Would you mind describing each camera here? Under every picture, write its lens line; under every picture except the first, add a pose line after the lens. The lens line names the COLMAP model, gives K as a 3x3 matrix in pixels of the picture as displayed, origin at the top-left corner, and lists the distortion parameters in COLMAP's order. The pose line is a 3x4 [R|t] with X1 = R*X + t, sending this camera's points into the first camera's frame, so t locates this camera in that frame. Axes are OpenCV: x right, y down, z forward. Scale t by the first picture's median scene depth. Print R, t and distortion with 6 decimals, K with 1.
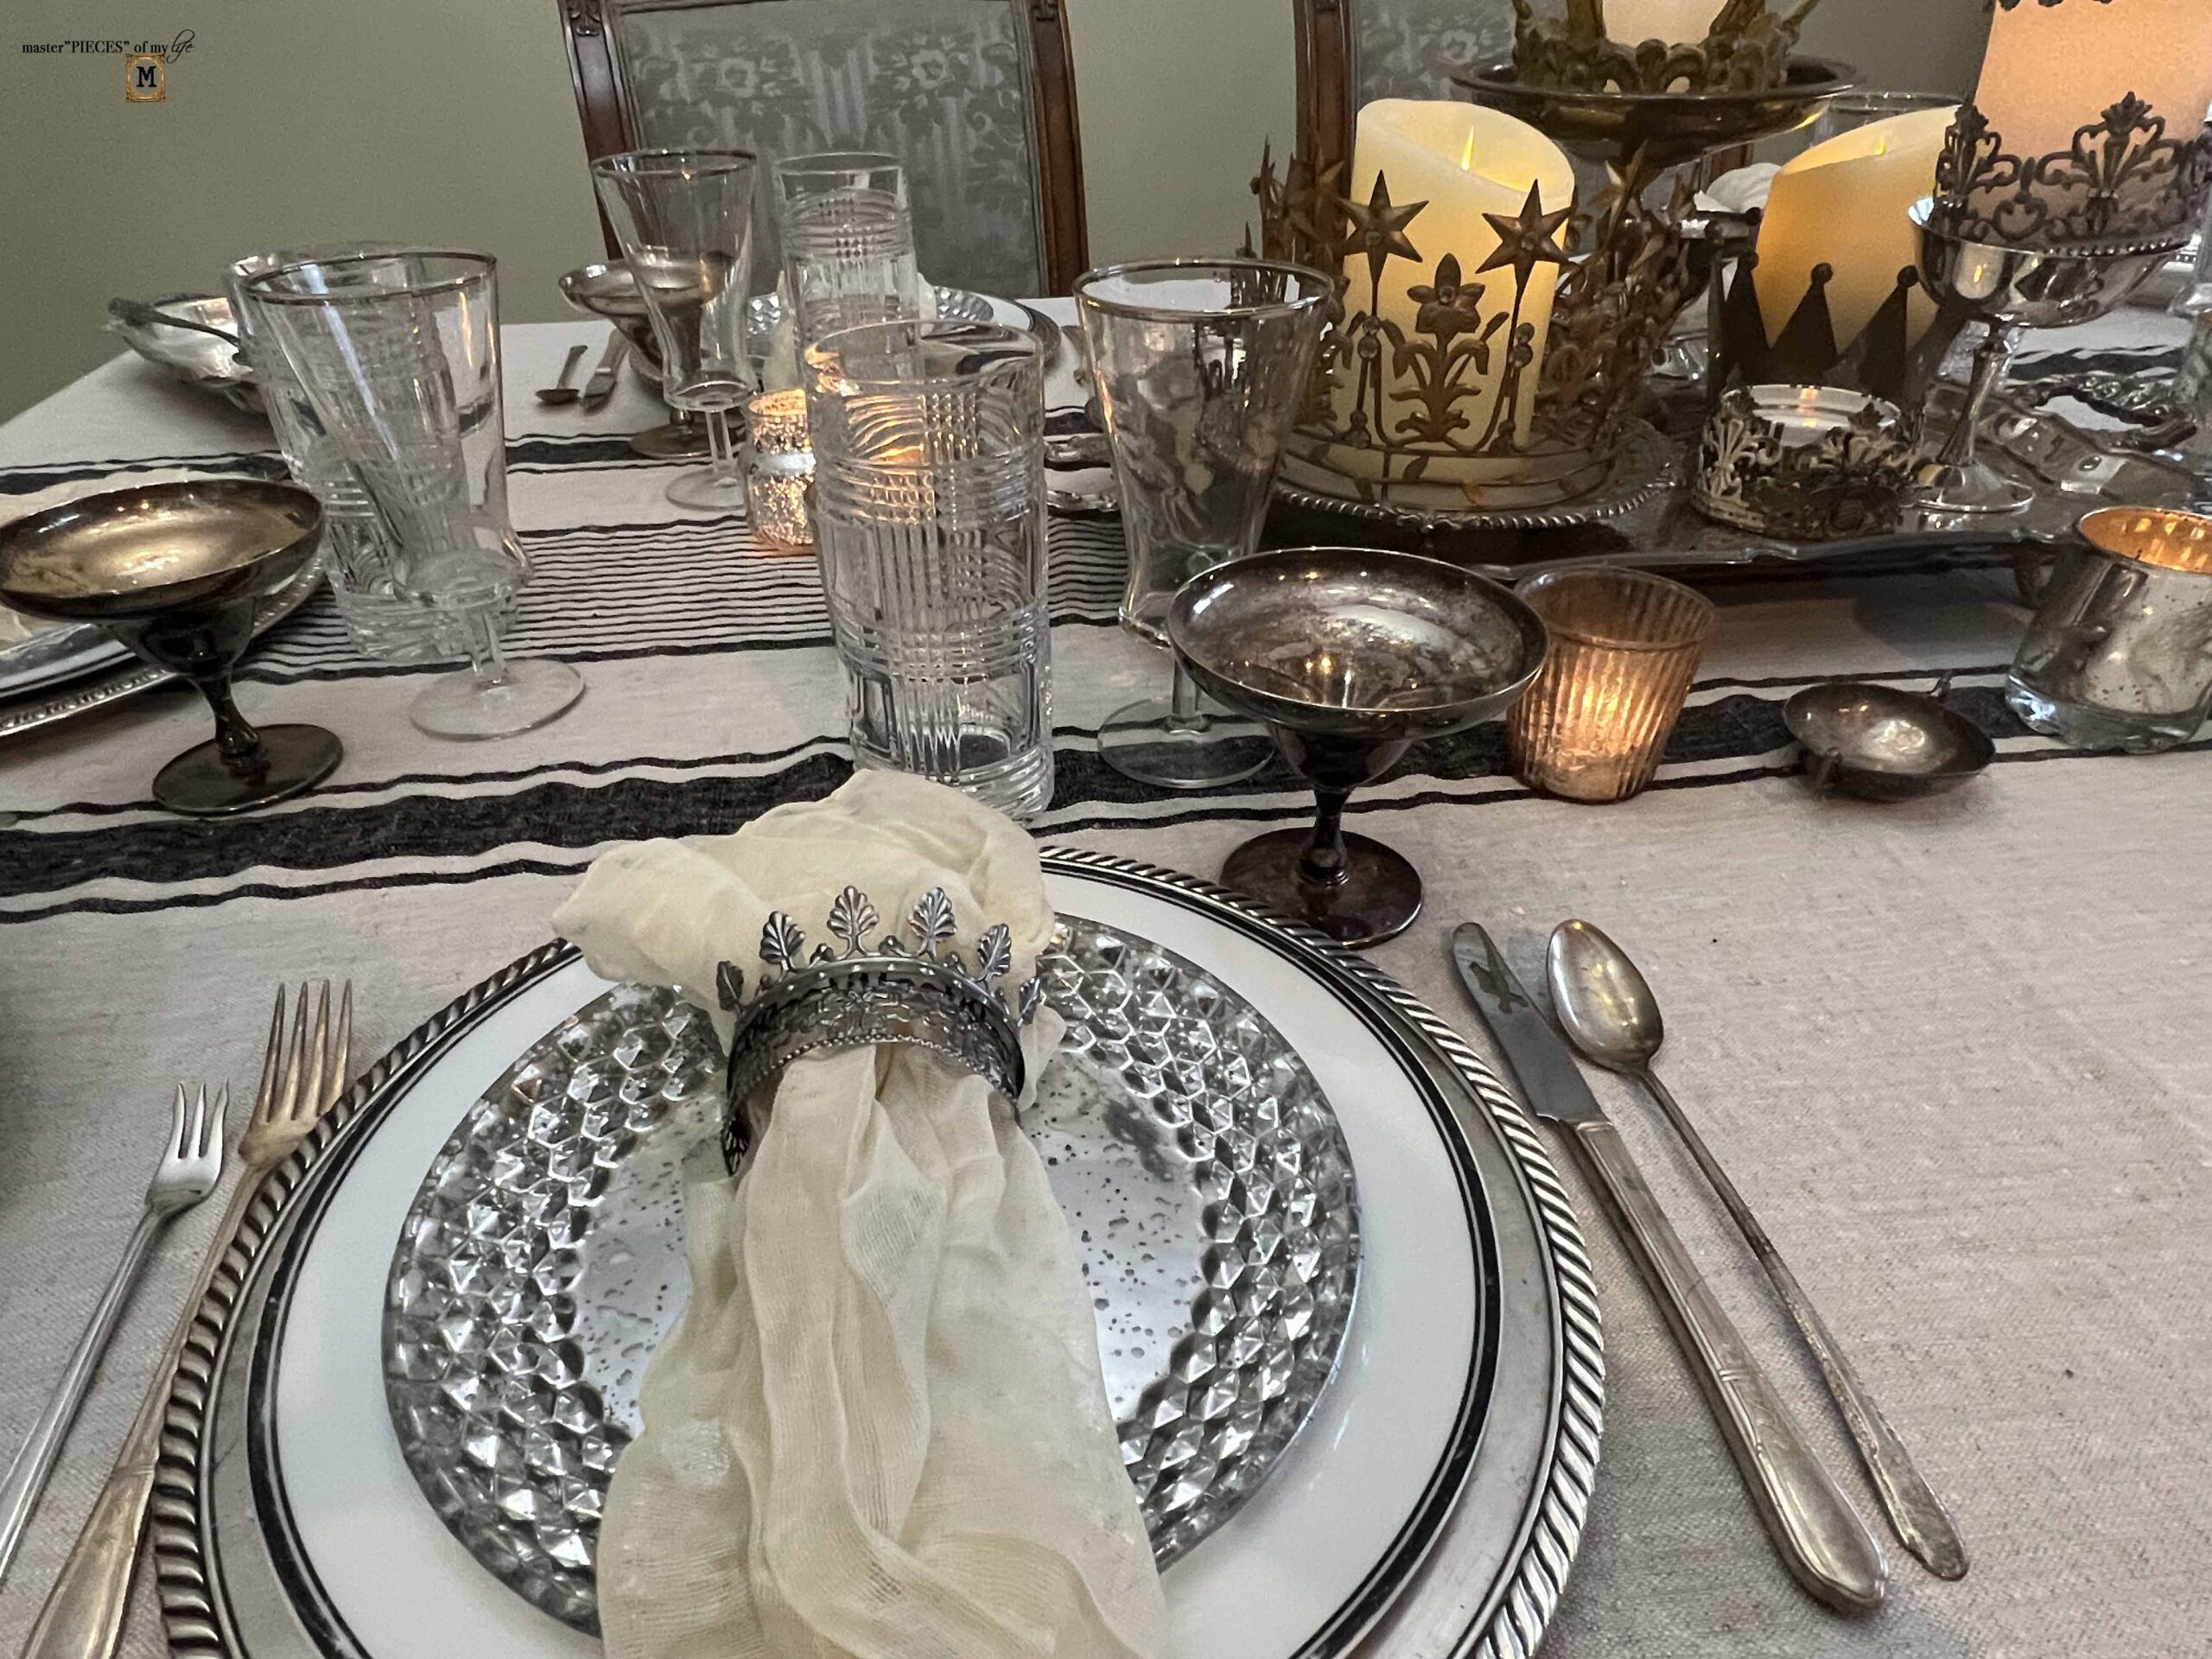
lens RADIAL K [[1392.5, 0, 1110.2], [0, 1392.5, 834.0], [0, 0, 1]] dist [0.001475, -0.004141]
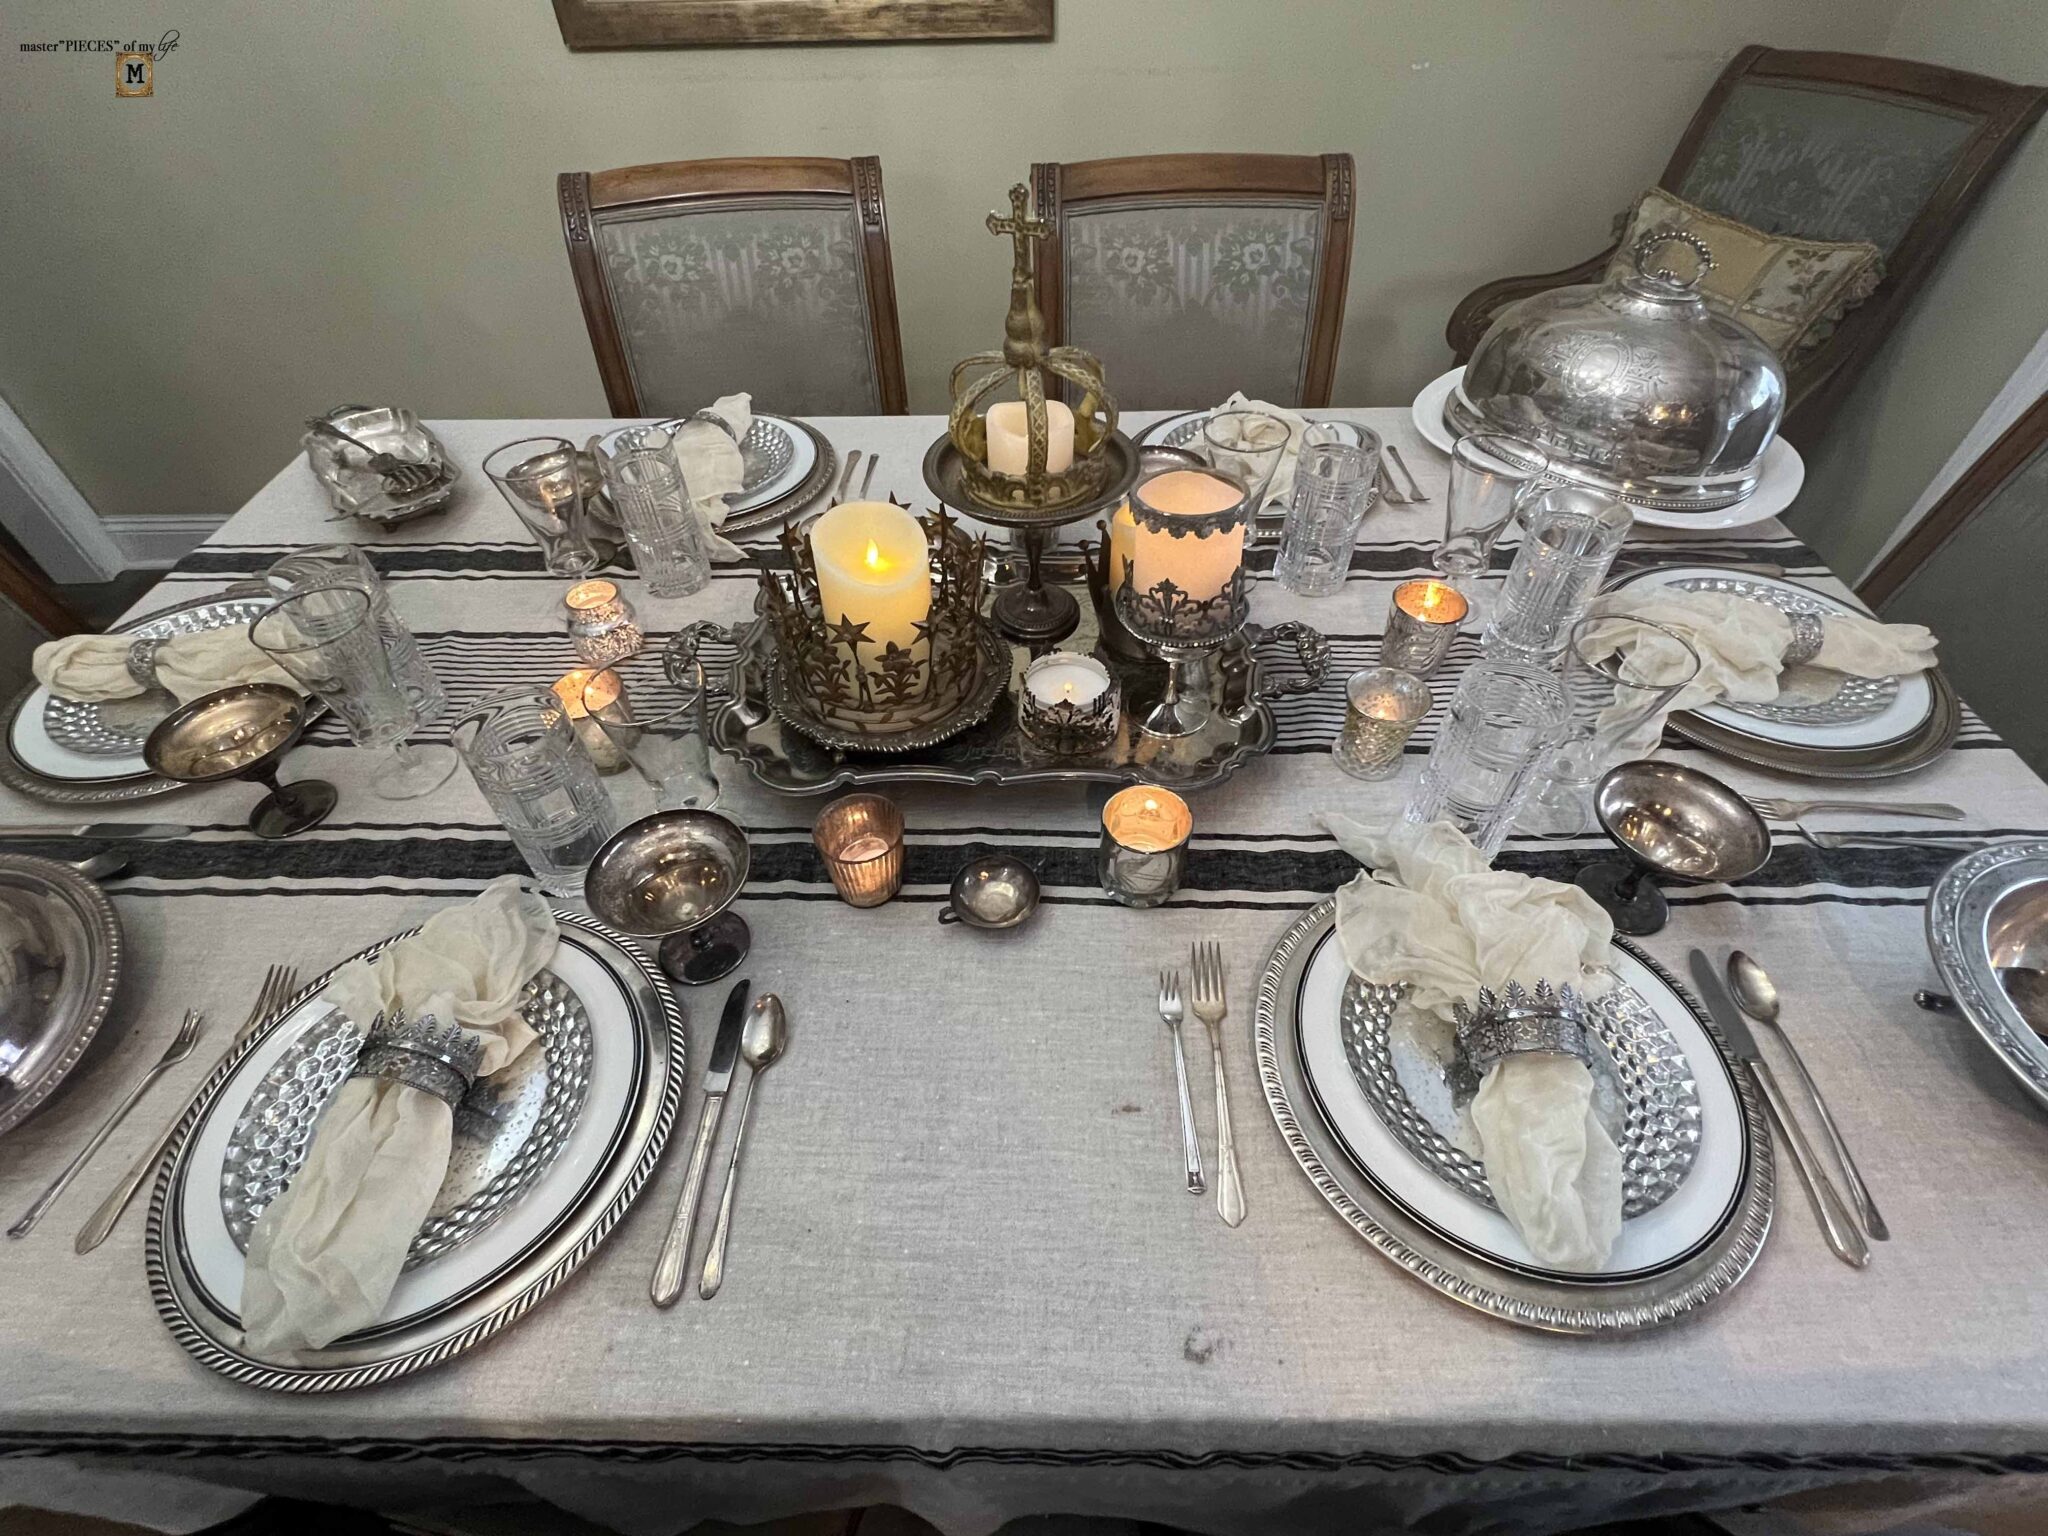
lens RADIAL K [[976.3, 0, 1014.7], [0, 976.3, 765.6], [0, 0, 1]] dist [0.003890, 0.000790]
pose [[0.989854, 0.099887, -0.101049, 0.662500], [-0.079352, 0.978572, 0.189999, -0.500917], [0.117862, -0.180053, 0.976570, -0.365148]]
